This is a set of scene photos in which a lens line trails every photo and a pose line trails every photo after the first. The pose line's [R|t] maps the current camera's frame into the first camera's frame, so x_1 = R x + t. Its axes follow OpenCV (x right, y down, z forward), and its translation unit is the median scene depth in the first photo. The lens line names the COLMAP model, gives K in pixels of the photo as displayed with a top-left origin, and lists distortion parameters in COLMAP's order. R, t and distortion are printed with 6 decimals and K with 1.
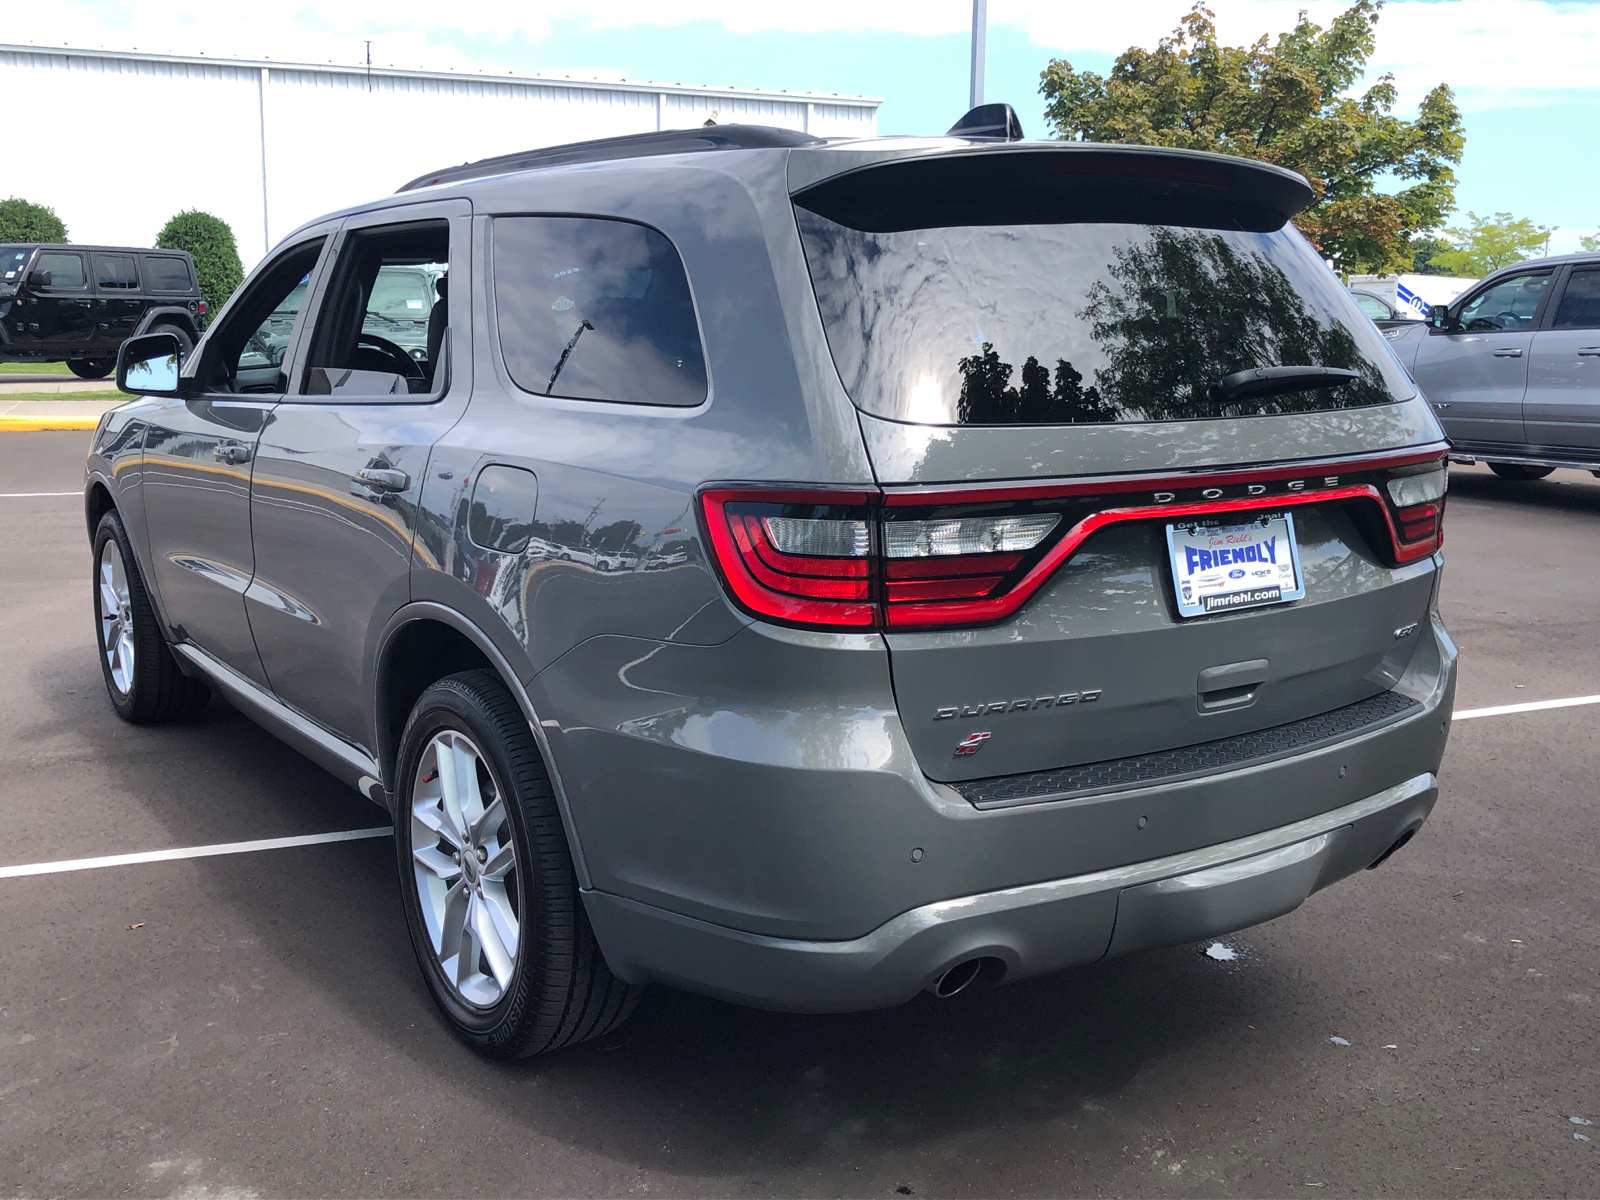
lens RADIAL K [[1587.6, 0, 795.3], [0, 1587.6, 598.1], [0, 0, 1]] dist [0.071769, -0.168696]
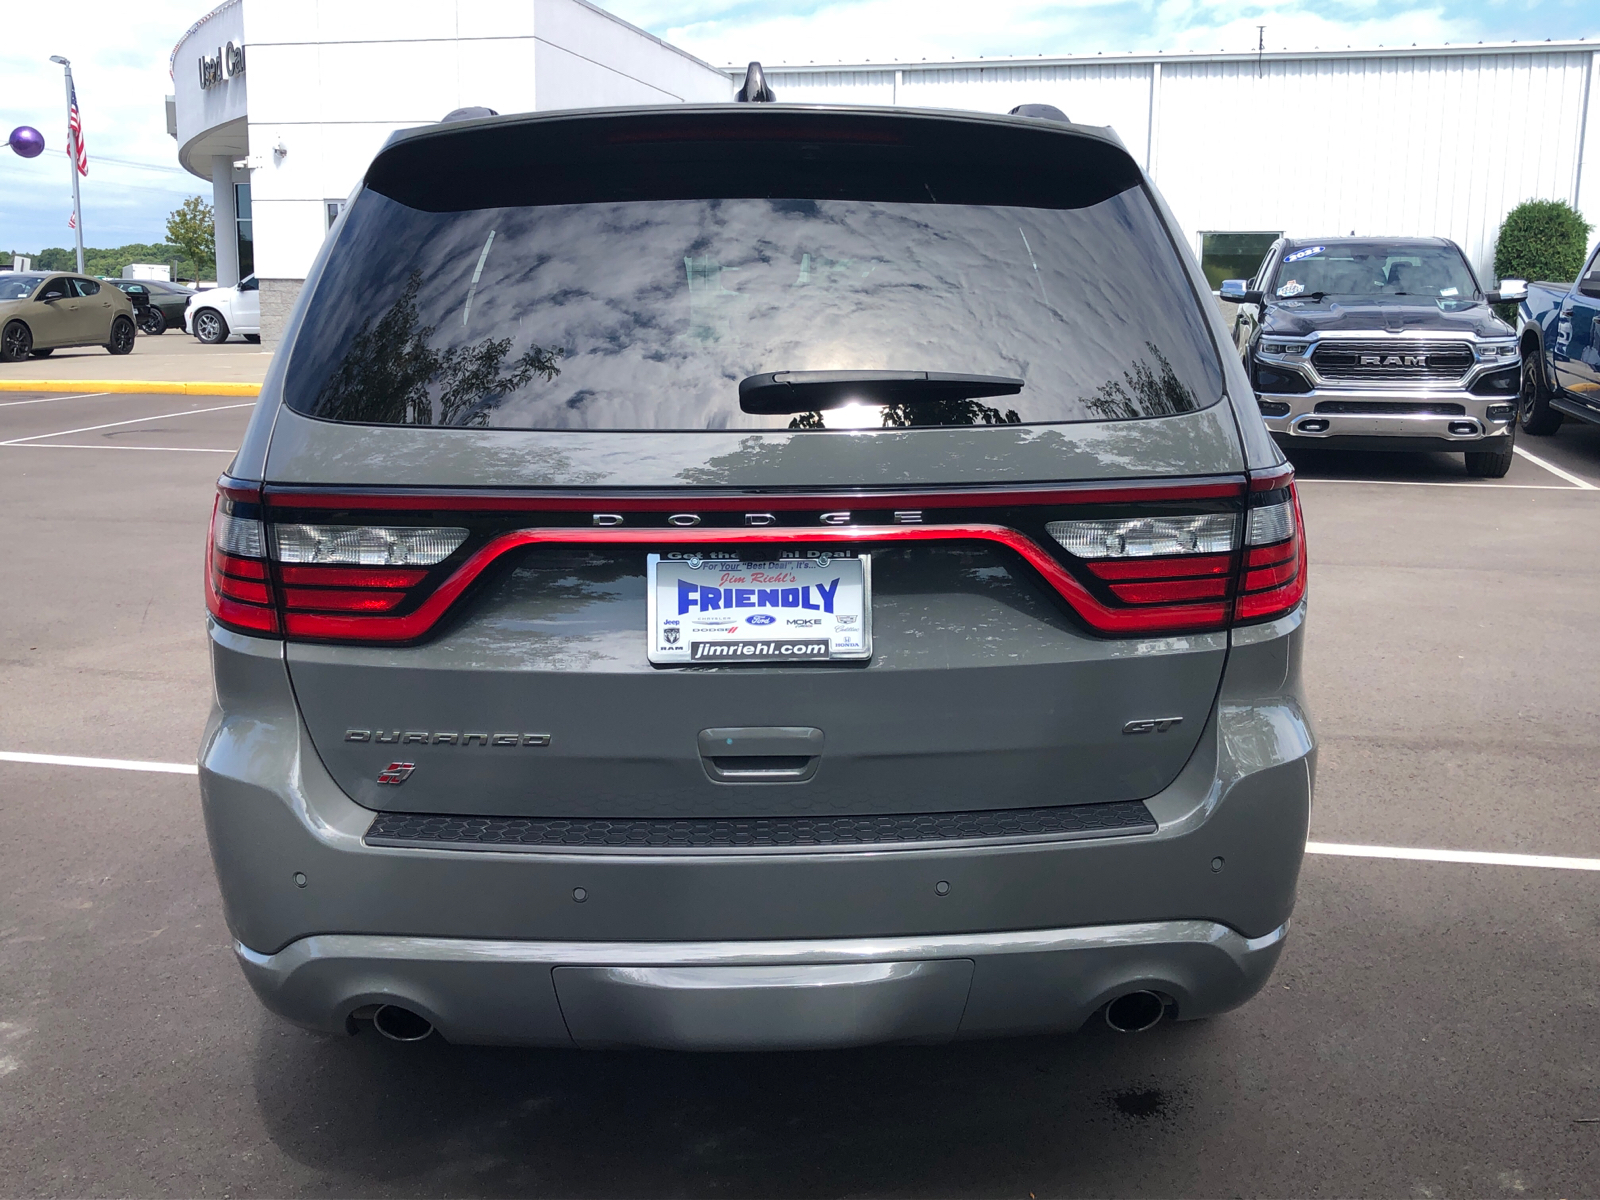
lens RADIAL K [[1587.6, 0, 795.3], [0, 1587.6, 598.1], [0, 0, 1]] dist [0.071769, -0.168696]
pose [[0.848262, 0.092890, -0.521366, 0.720873], [-0.089493, 0.995481, 0.031756, -0.054174], [0.521960, 0.019722, 0.852742, 0.312434]]
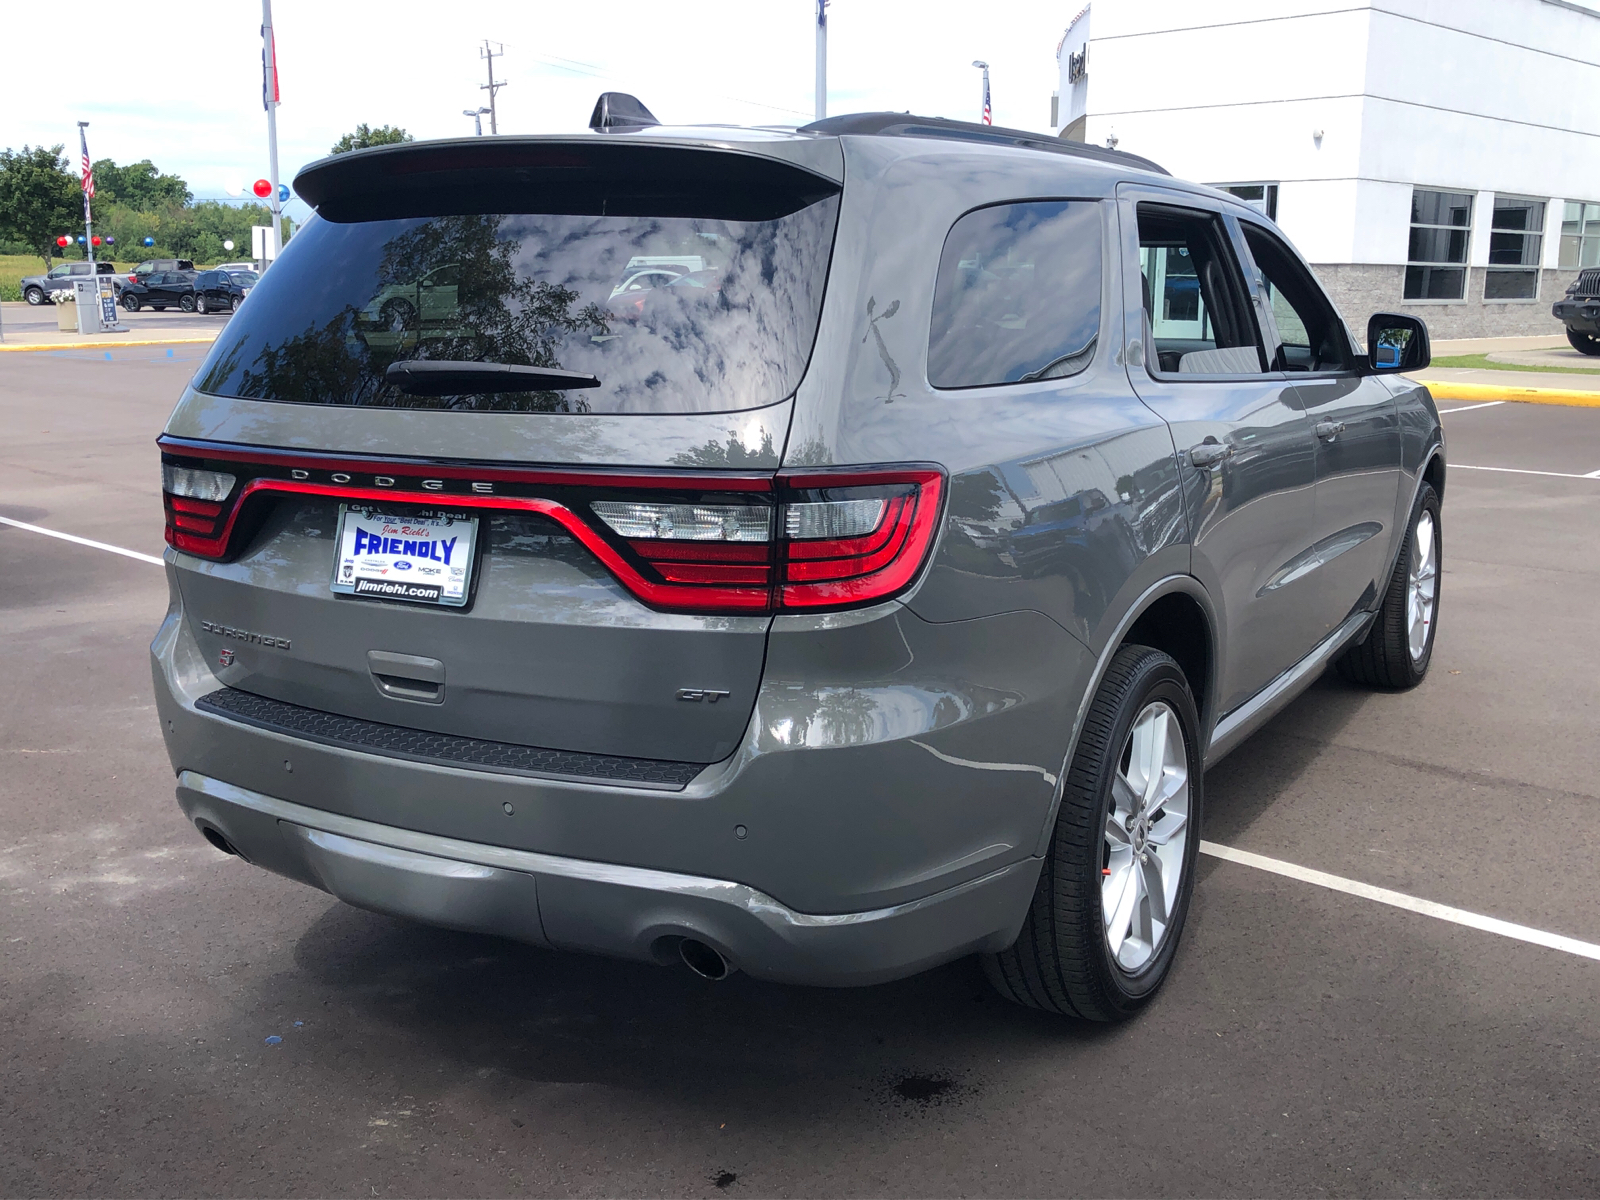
lens RADIAL K [[1587.6, 0, 795.3], [0, 1587.6, 598.1], [0, 0, 1]] dist [0.071769, -0.168696]
pose [[0.445446, 0.167098, -0.879577, 1.277574], [-0.152400, 0.982243, 0.109421, -0.142802], [0.882242, 0.085306, 0.463002, 0.758822]]
